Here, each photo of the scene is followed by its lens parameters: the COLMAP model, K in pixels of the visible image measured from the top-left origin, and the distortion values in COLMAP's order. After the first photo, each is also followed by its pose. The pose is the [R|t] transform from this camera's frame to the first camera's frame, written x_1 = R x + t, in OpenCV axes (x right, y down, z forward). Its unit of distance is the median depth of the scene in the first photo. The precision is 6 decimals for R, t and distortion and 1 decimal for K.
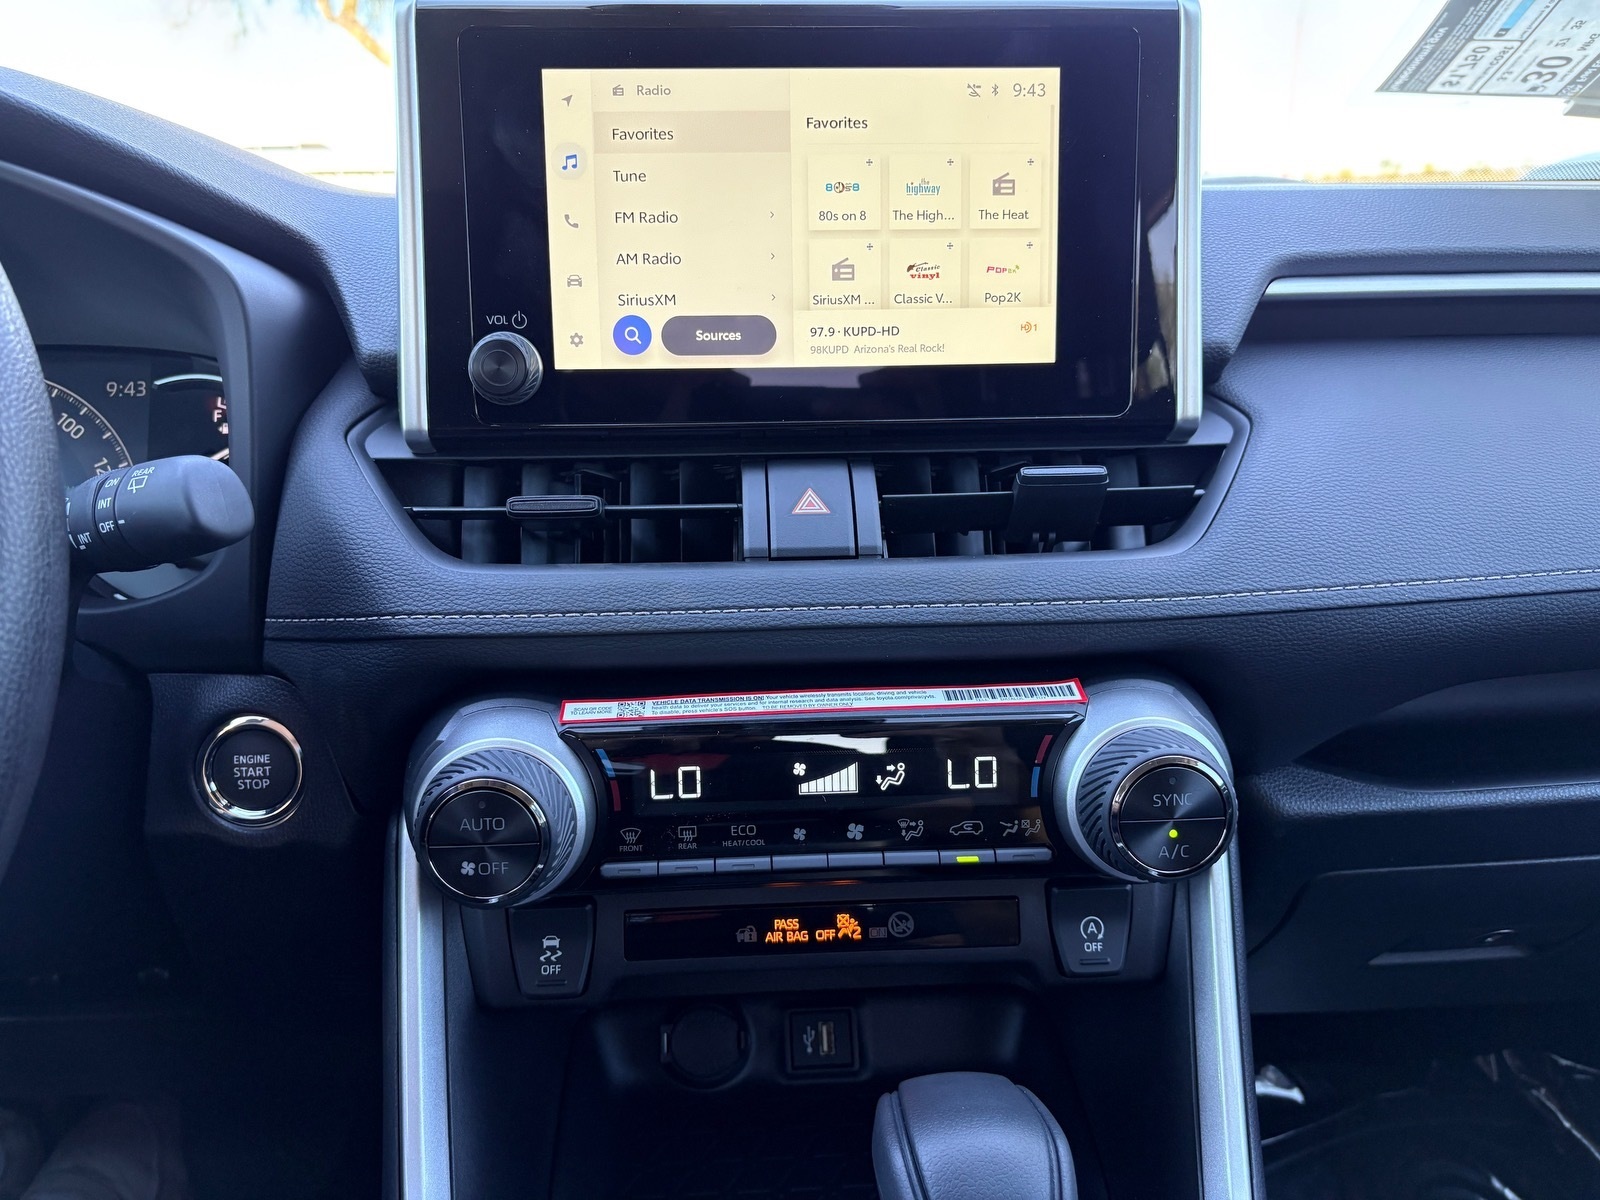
lens RADIAL K [[1216.7, 0, 751.7], [0, 1216.7, 603.0], [0, 0, 1]] dist [-0.007778, -0.006320]
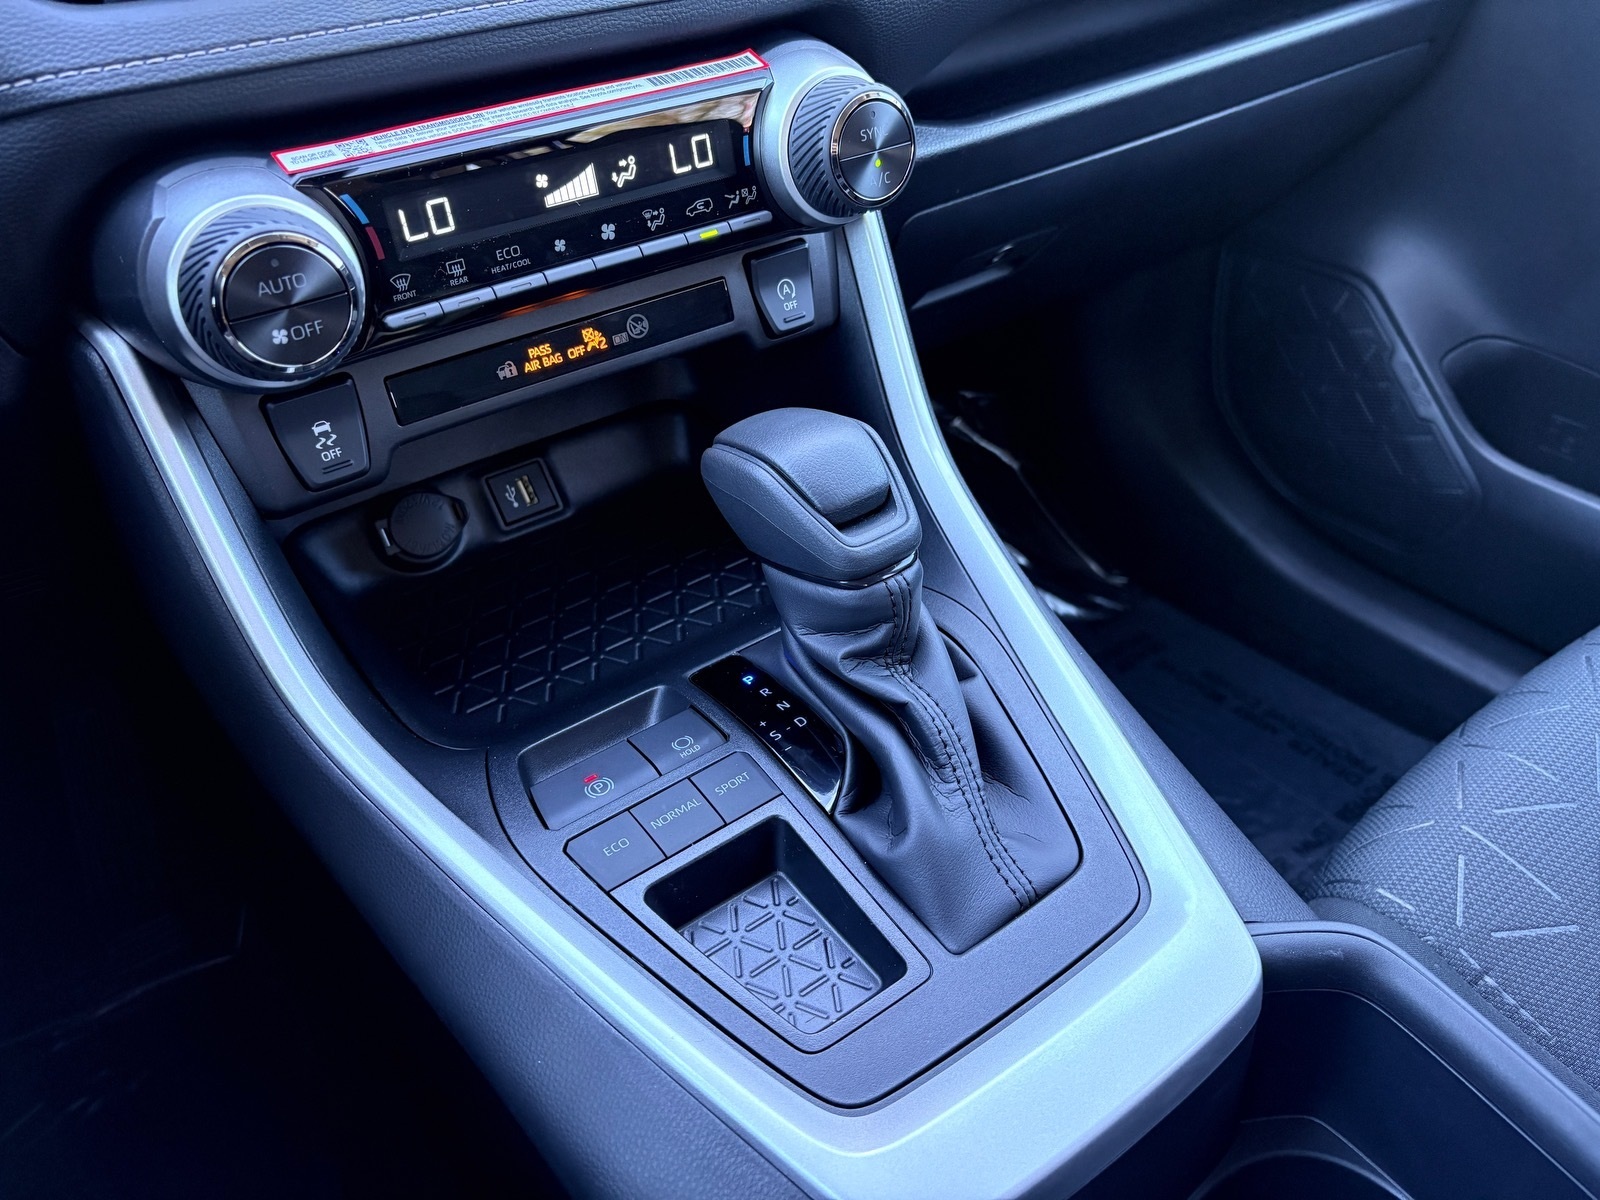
lens RADIAL K [[1245.8, 0, 795.5], [0, 1245.8, 556.4], [0, 0, 1]] dist [0.064915, -0.068771]
pose [[0.836611, -0.325389, 0.440686, -0.327110], [0.162929, 0.915866, 0.366938, 0.071734], [-0.523007, -0.235184, 0.819239, -0.026264]]
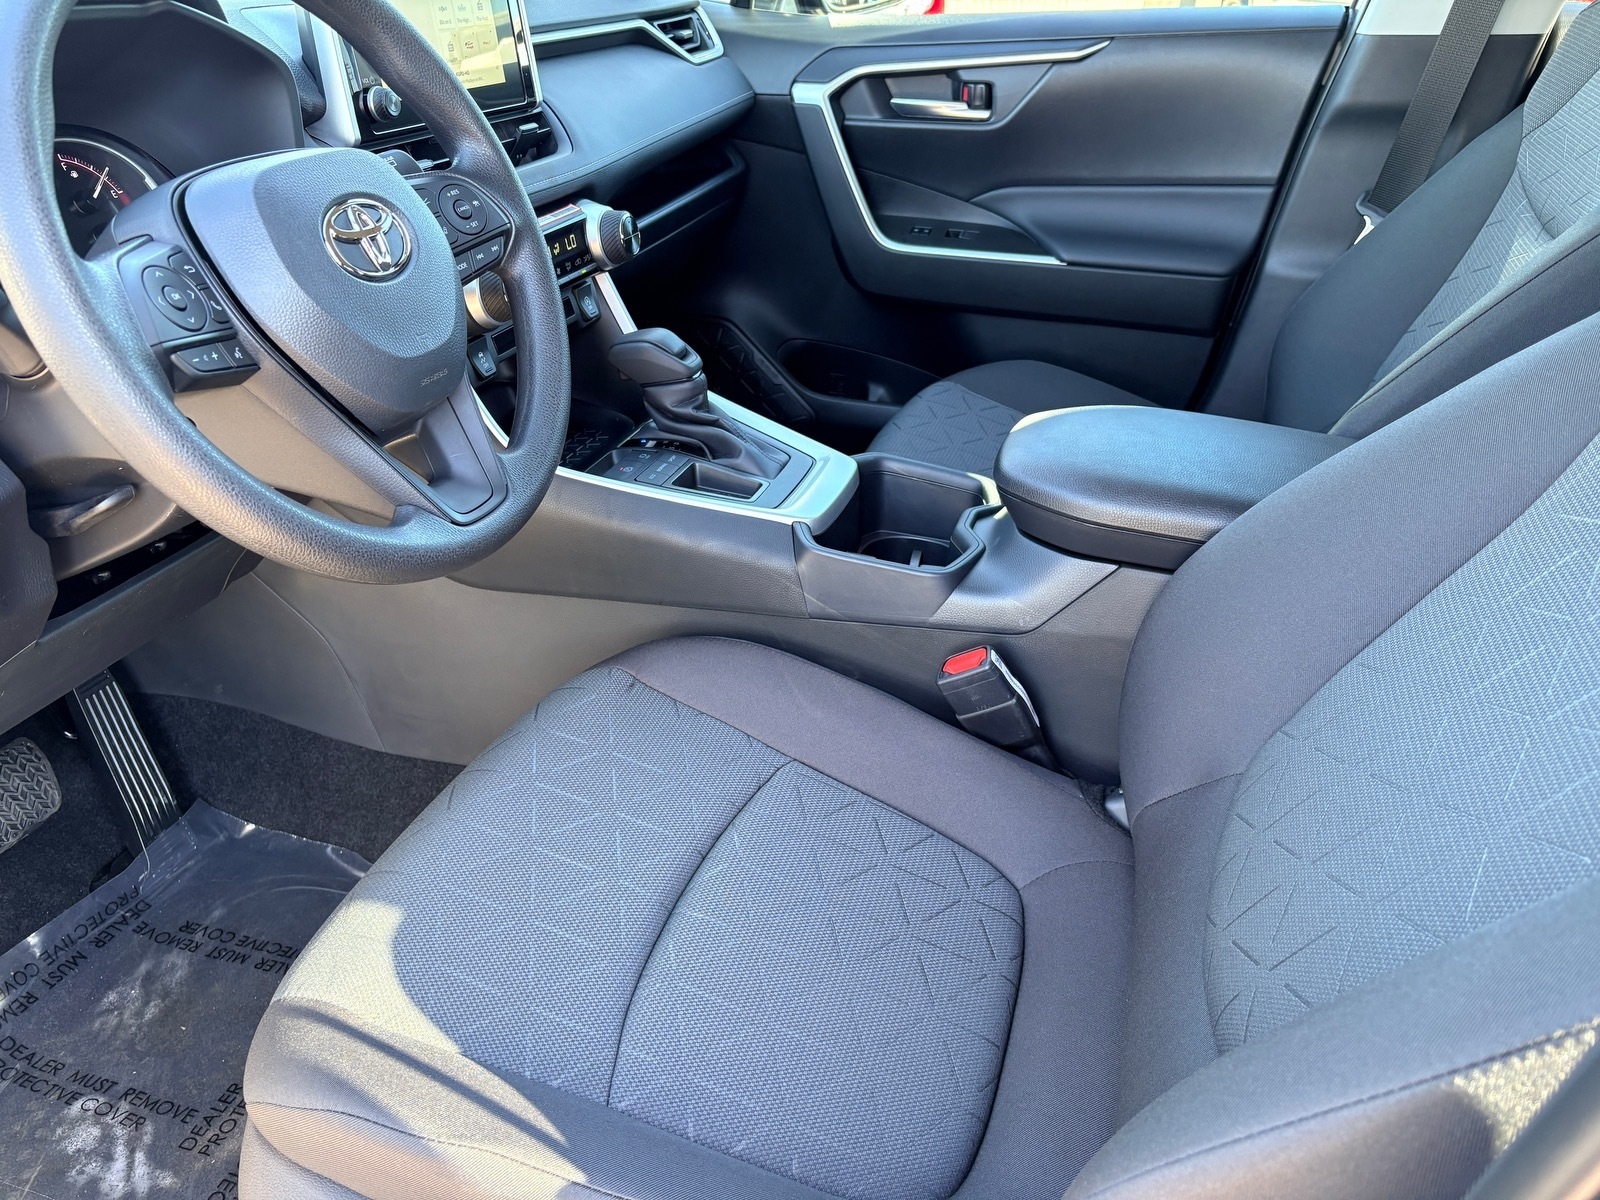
lens RADIAL K [[1245.8, 0, 795.5], [0, 1245.8, 556.4], [0, 0, 1]] dist [0.064915, -0.068771]
pose [[0.369649, -0.403113, 0.837174, -2.187567], [0.227645, 0.912821, 0.339022, -0.052952], [-0.900854, 0.065259, 0.429190, -0.592016]]
